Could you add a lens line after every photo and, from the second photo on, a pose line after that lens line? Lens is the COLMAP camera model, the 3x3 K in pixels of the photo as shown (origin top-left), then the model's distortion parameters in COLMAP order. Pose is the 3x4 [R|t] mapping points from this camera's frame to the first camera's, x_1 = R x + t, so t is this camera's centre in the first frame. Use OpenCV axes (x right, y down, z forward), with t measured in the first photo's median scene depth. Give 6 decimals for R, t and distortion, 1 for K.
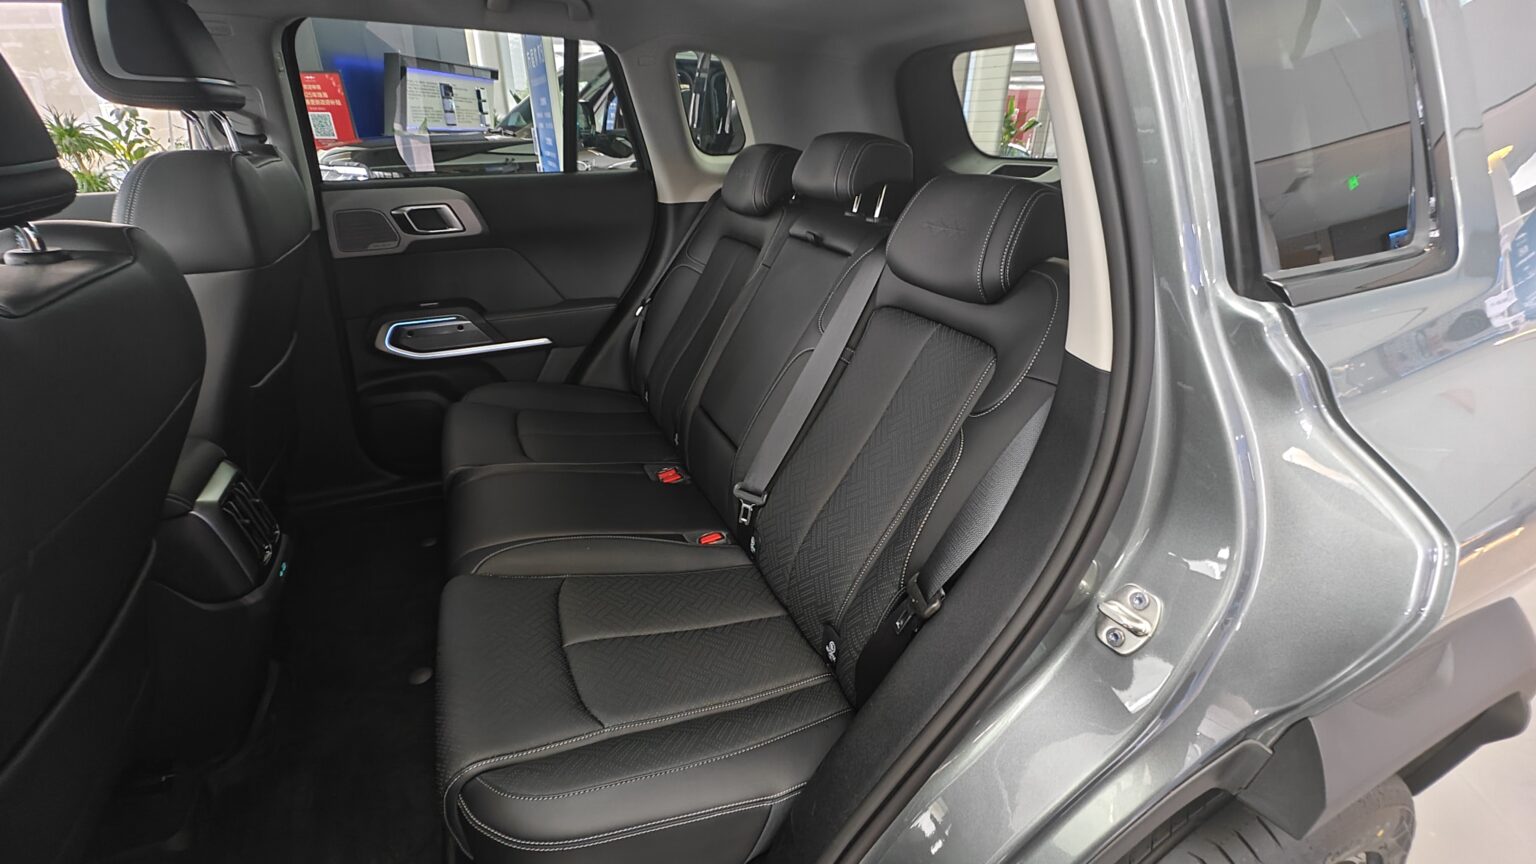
lens RADIAL K [[642.9, 0, 759.4], [0, 642.9, 429.0], [0, 0, 1]] dist [-0.001259, 0.011134]
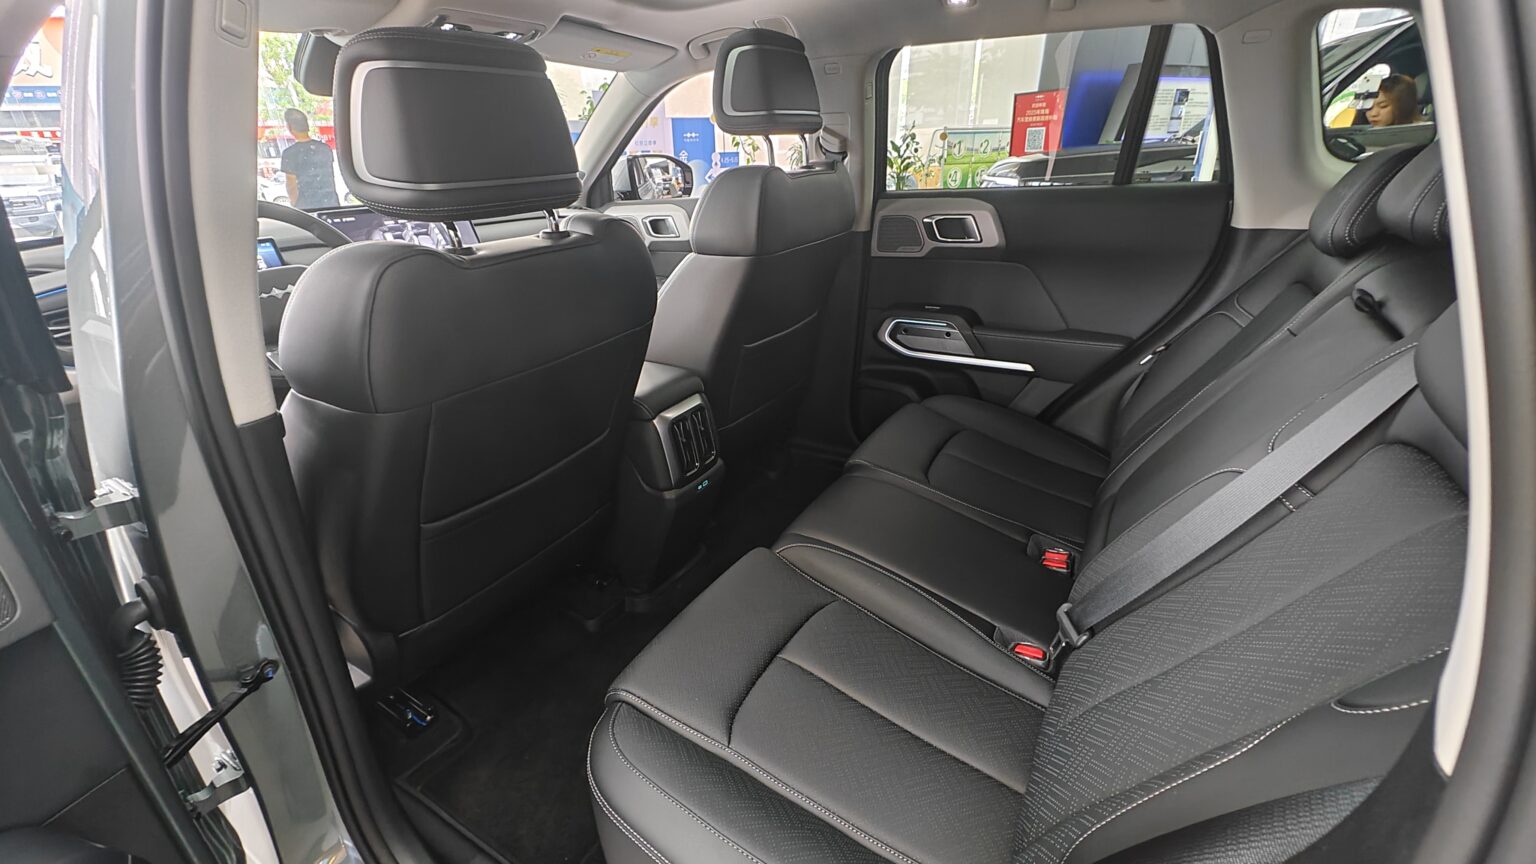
lens RADIAL K [[642.9, 0, 759.4], [0, 642.9, 429.0], [0, 0, 1]] dist [-0.001259, 0.011134]
pose [[0.587125, 0.304166, -0.750178, 0.168422], [-0.314036, 0.939729, 0.135242, -0.062358], [0.746101, 0.156179, 0.647257, 0.144485]]
